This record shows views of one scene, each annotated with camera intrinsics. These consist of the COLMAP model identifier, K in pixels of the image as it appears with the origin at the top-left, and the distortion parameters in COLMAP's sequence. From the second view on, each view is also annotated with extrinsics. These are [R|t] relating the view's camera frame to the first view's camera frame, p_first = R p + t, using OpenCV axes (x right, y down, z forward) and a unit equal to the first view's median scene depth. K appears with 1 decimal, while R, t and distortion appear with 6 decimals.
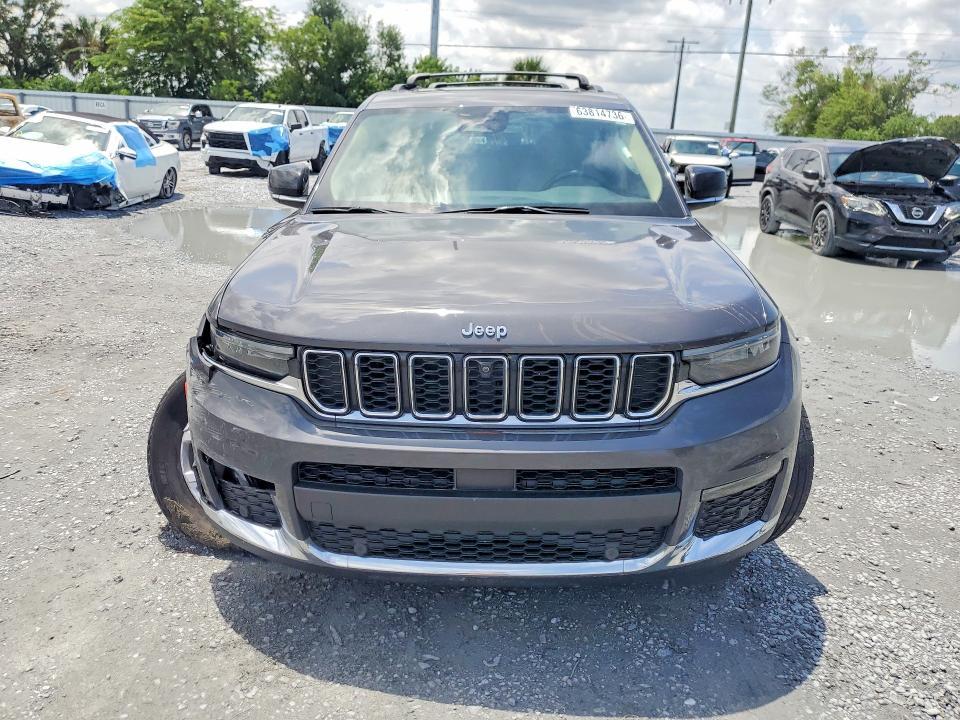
lens RADIAL K [[788.1, 0, 464.0], [0, 788.1, 361.1], [0, 0, 1]] dist [0.089399, -0.091799]
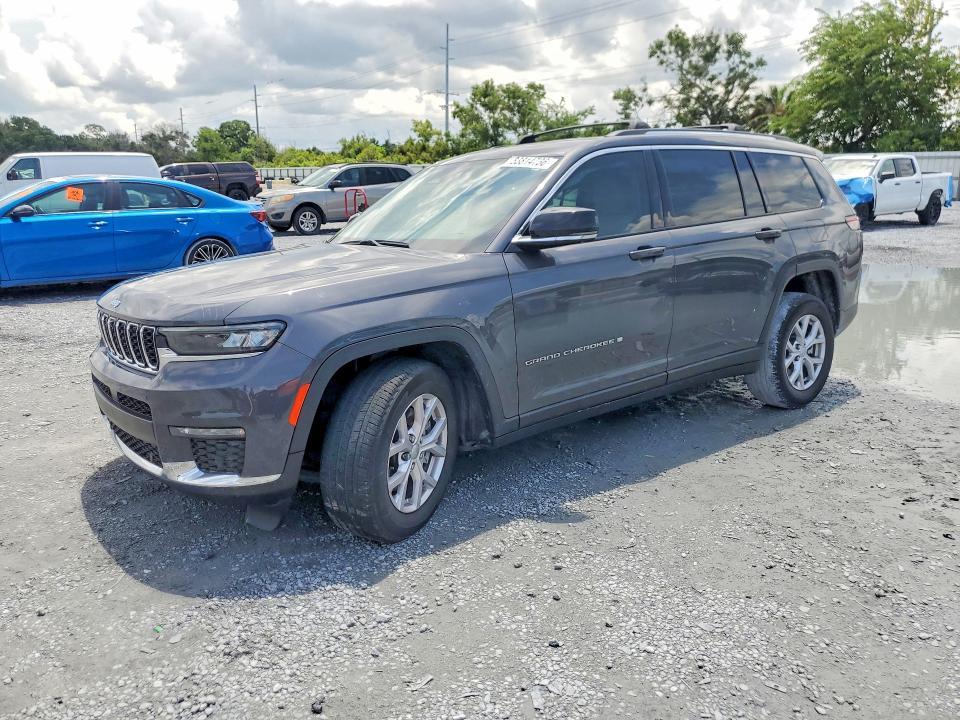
lens RADIAL K [[788.1, 0, 464.0], [0, 788.1, 361.1], [0, 0, 1]] dist [0.089399, -0.091799]
pose [[0.619806, 0.138458, -0.772444, 0.155877], [-0.190800, 0.981364, 0.022808, -0.008002], [0.761207, 0.133246, 0.634673, 0.043360]]
